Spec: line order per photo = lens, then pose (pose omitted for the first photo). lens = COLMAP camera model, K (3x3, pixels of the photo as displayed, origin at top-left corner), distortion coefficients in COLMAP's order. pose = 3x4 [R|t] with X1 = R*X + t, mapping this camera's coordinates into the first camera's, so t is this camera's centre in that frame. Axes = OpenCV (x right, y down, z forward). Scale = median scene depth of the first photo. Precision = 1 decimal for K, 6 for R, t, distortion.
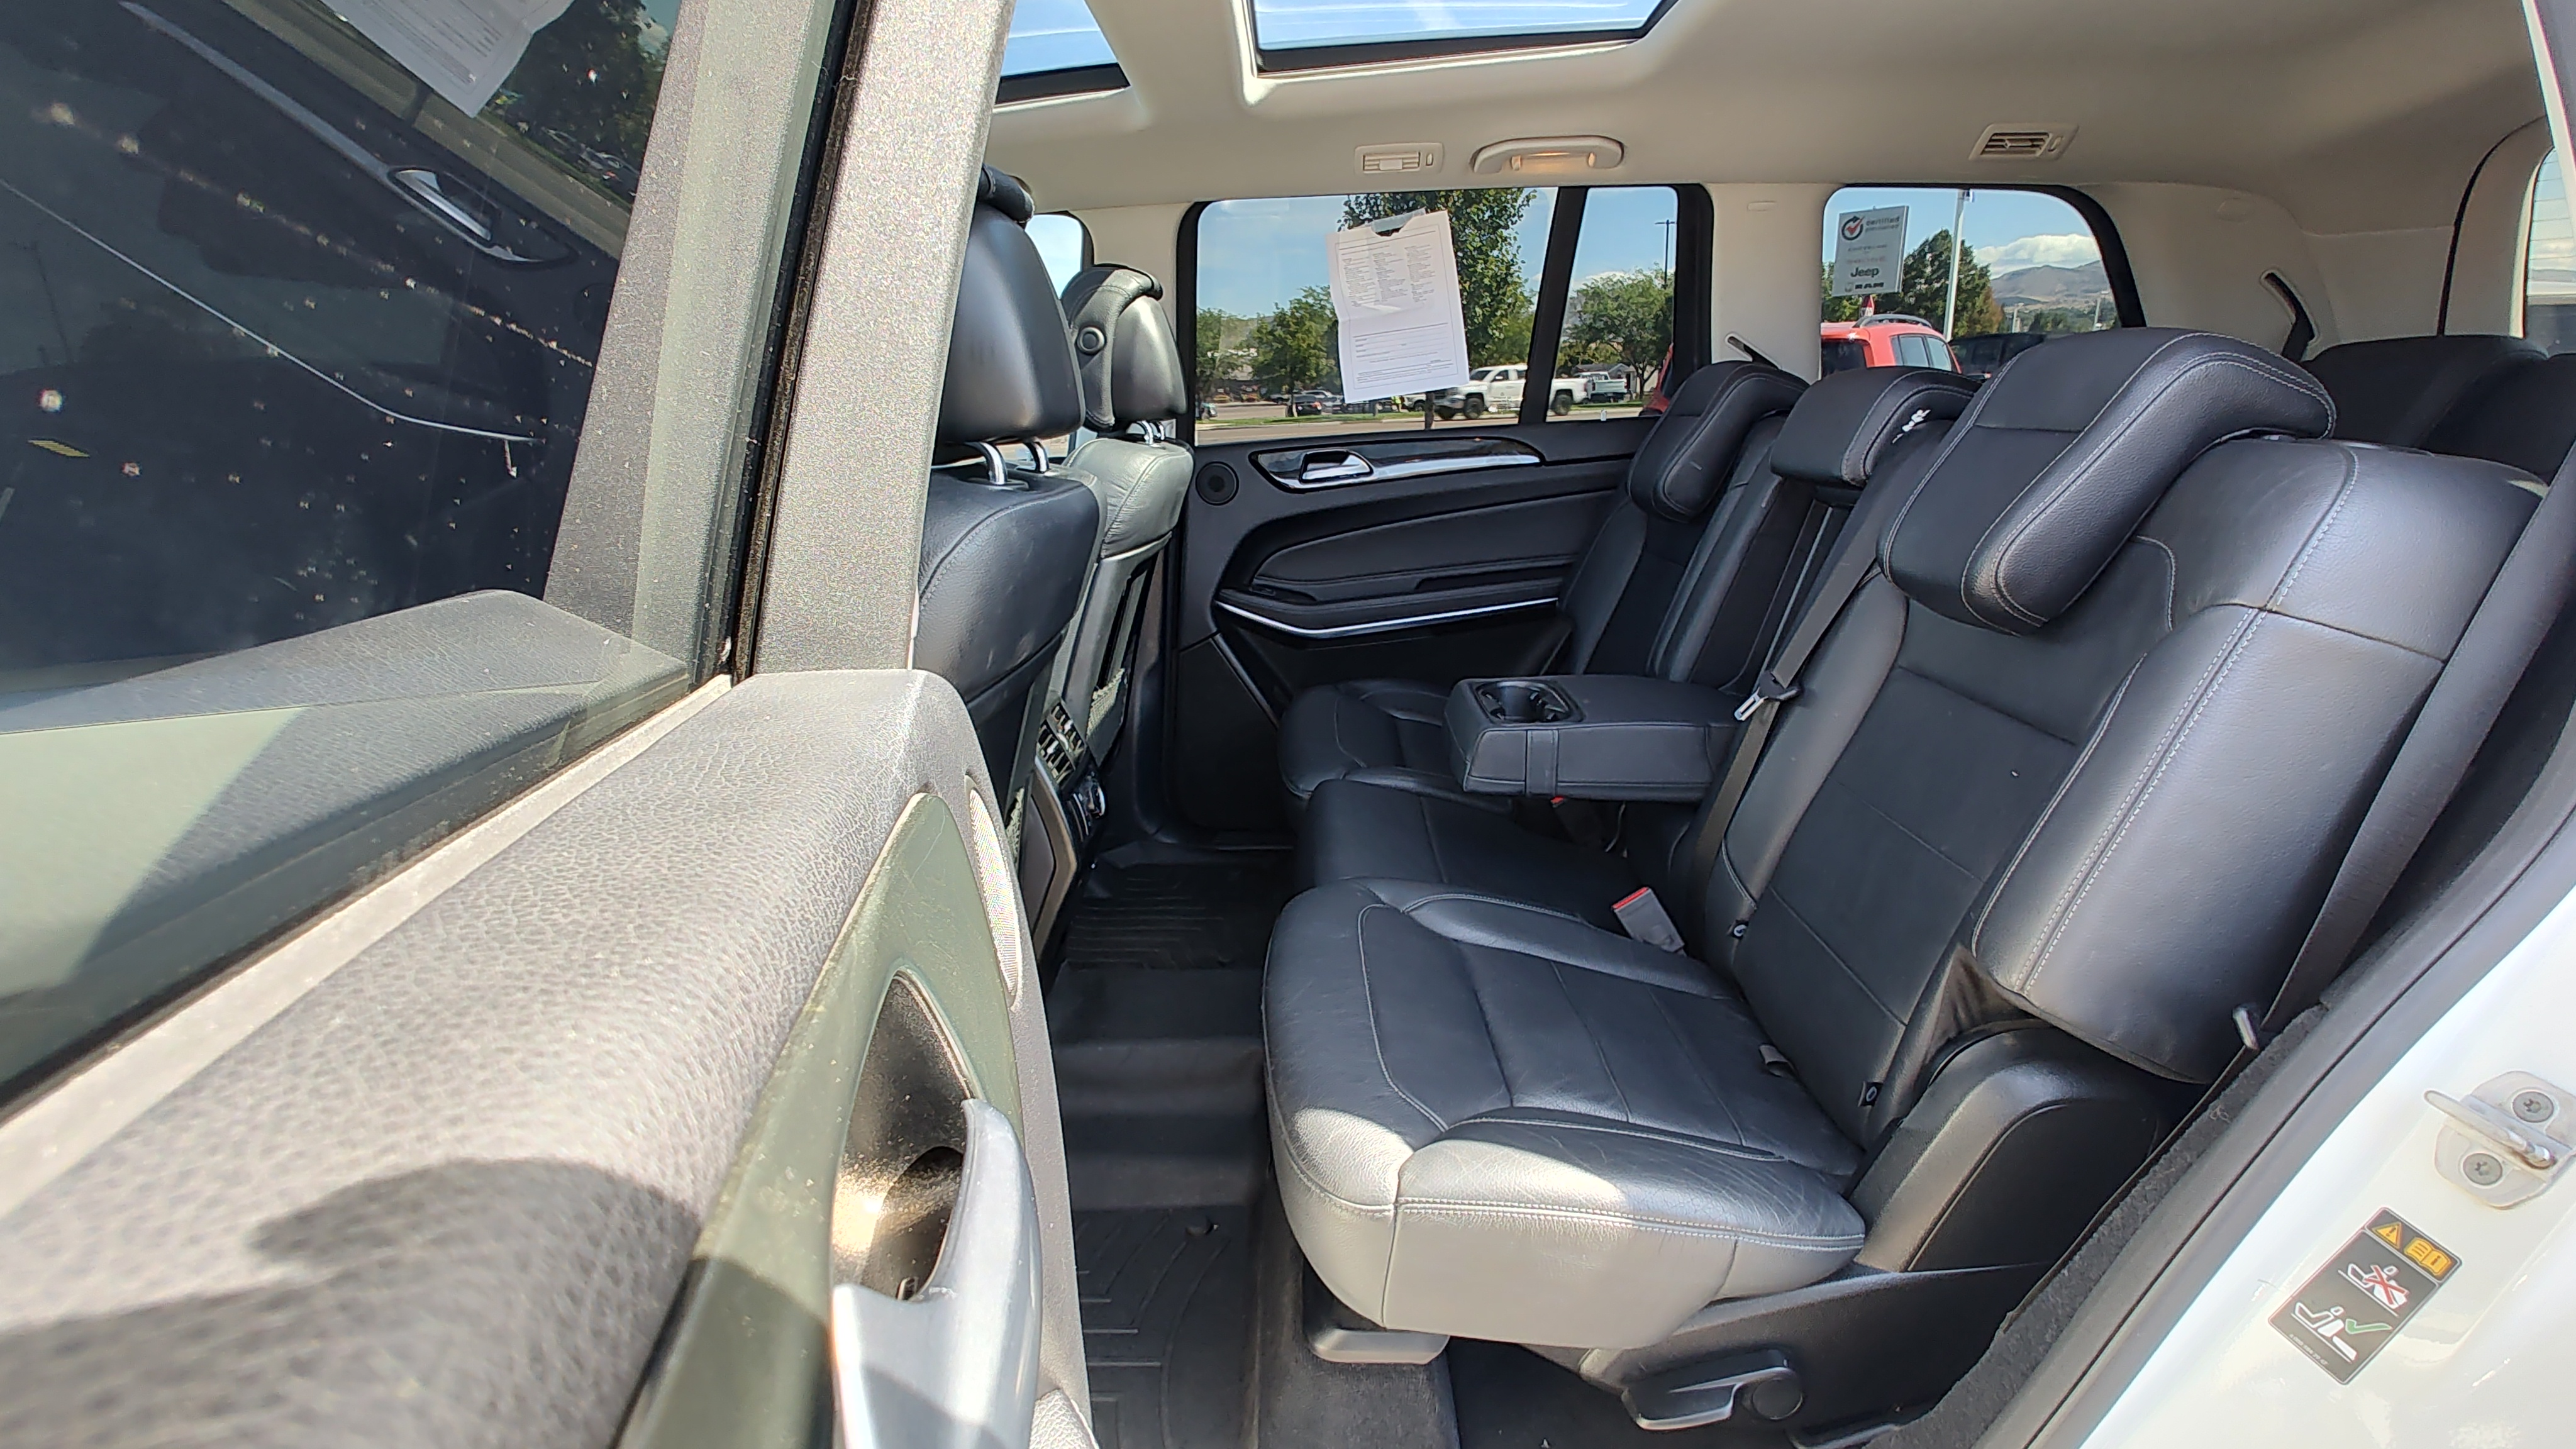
lens RADIAL K [[1079.0, 0, 1252.5], [0, 1079.0, 740.1], [0, 0, 1]] dist [-0.004347, -0.000283]
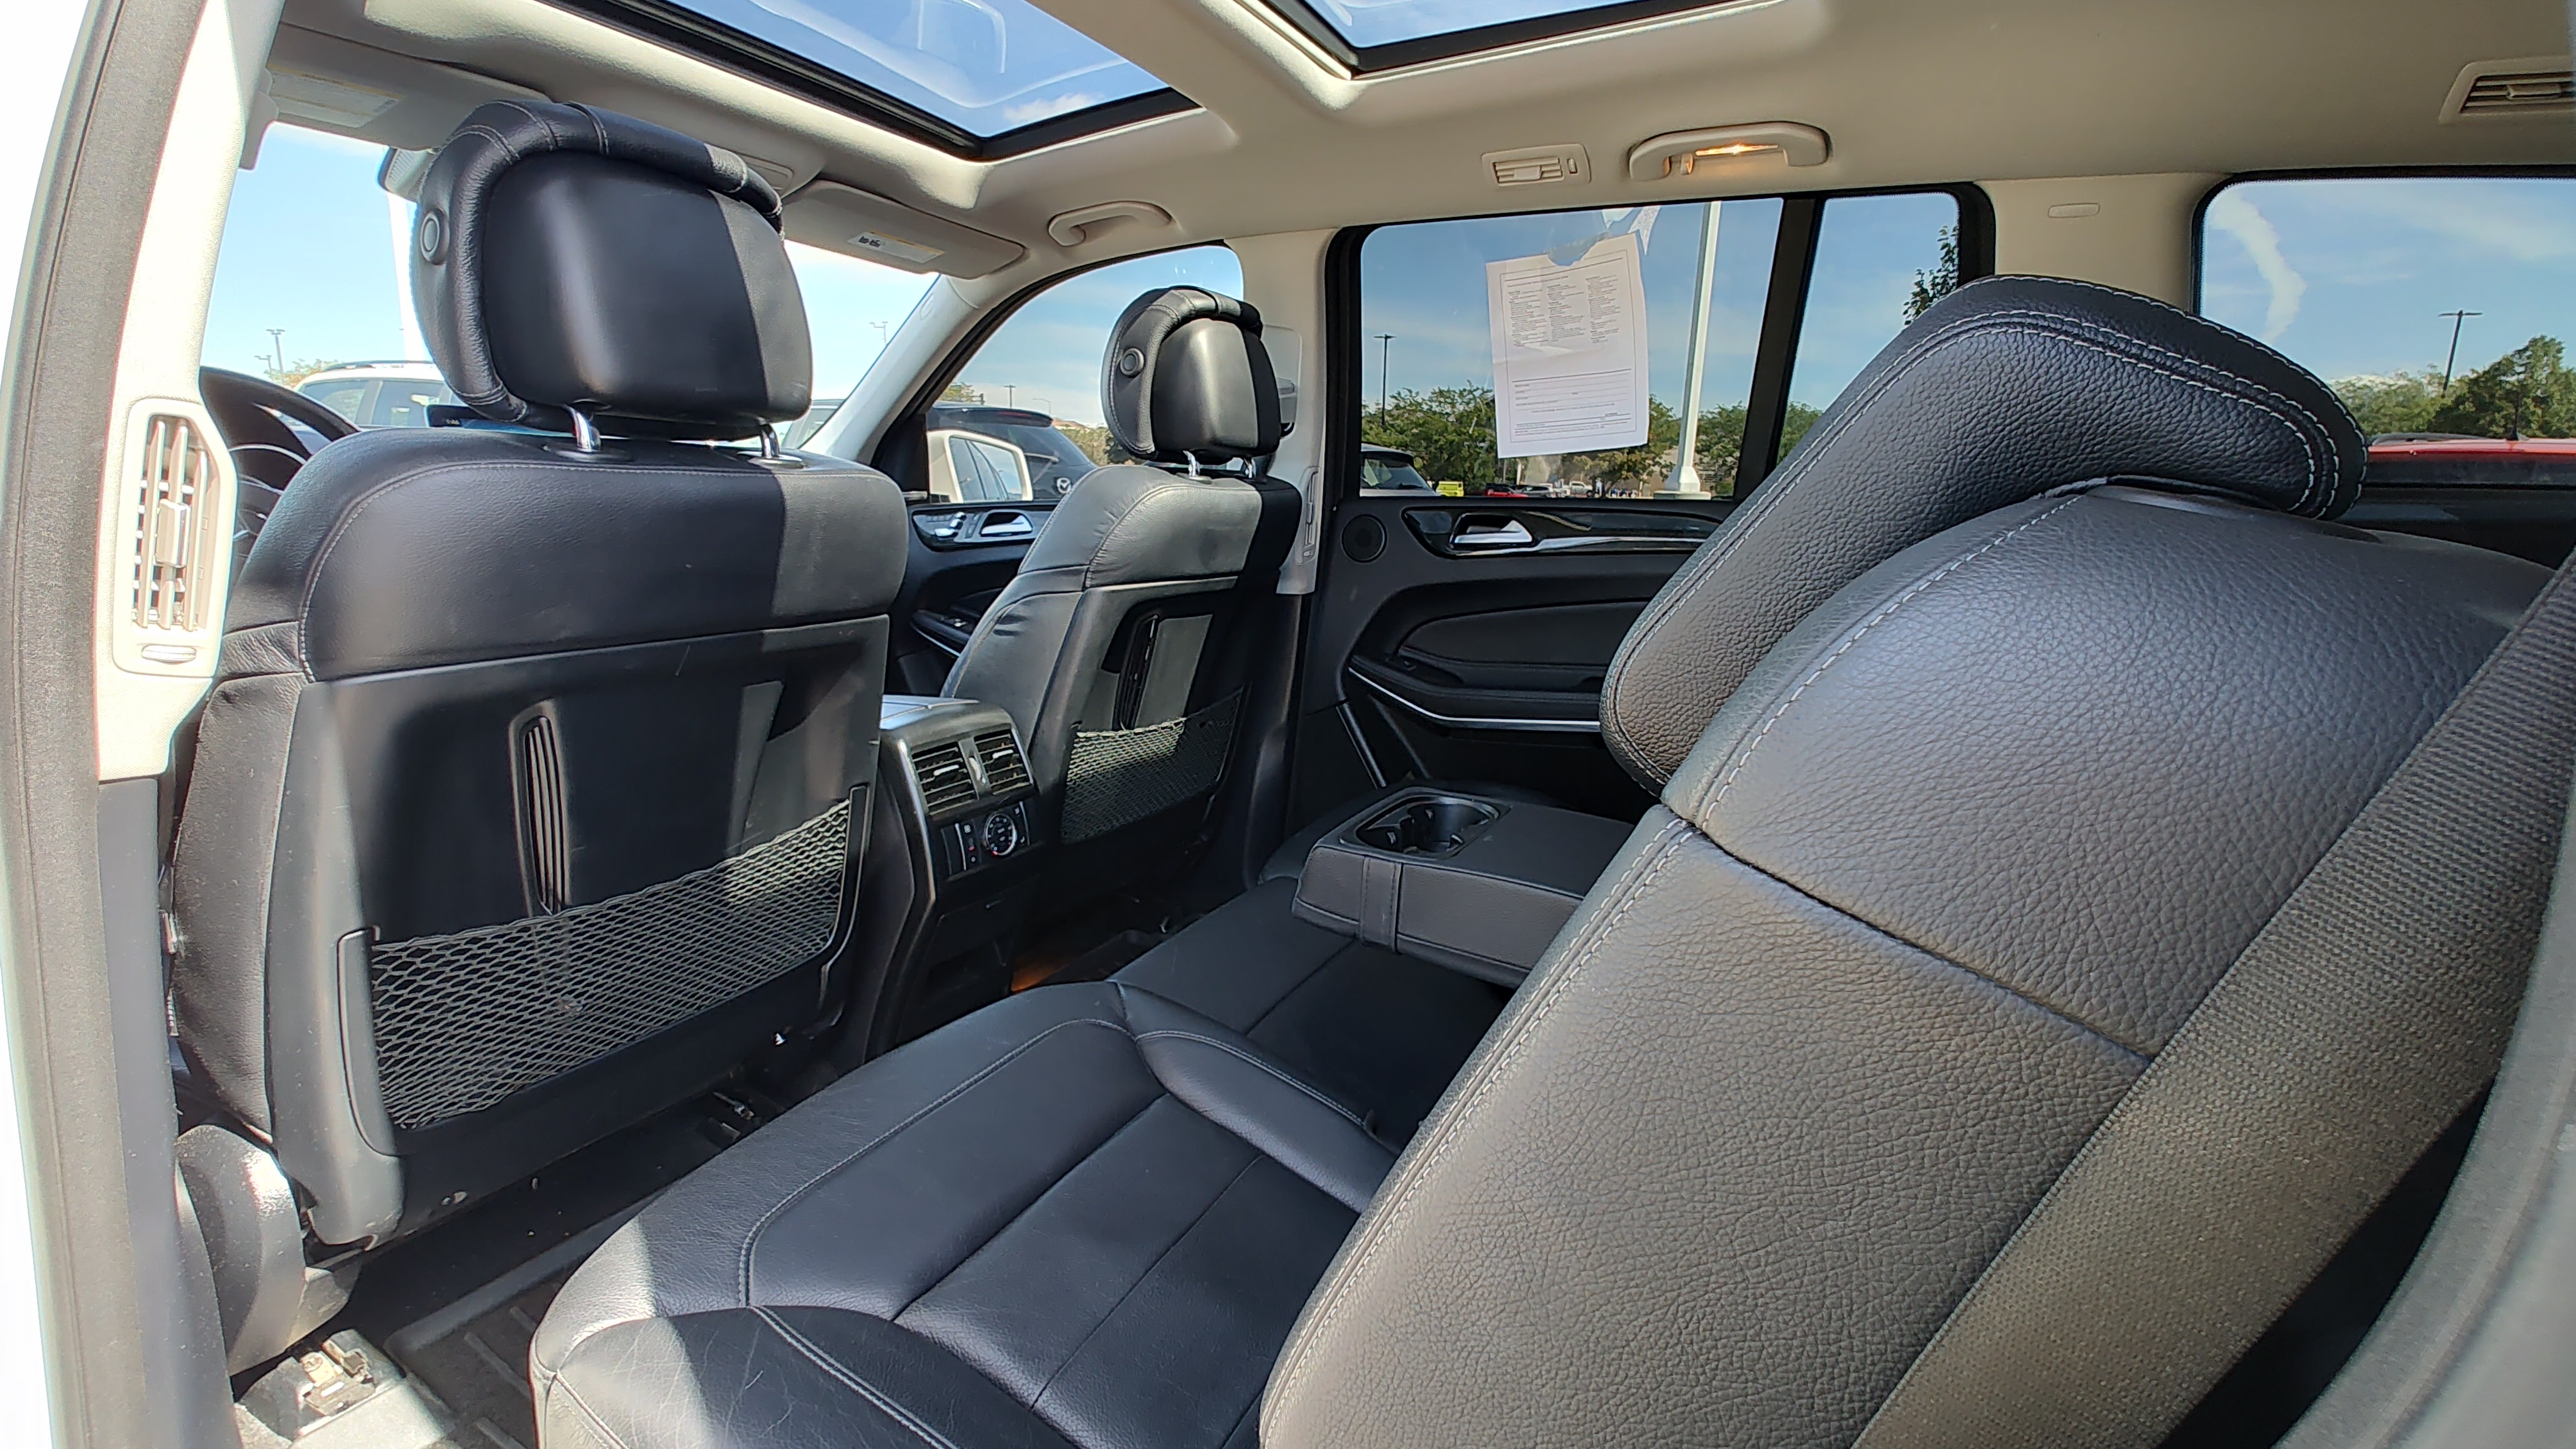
lens RADIAL K [[1079.0, 0, 1284.0], [0, 1079.0, 744.5], [0, 0, 1]] dist [-0.004347, -0.000283]
pose [[0.893431, 0.175293, -0.413587, 0.335517], [-0.201768, 0.979212, -0.020834, -0.039438], [0.401337, 0.102062, 0.910226, 0.182345]]
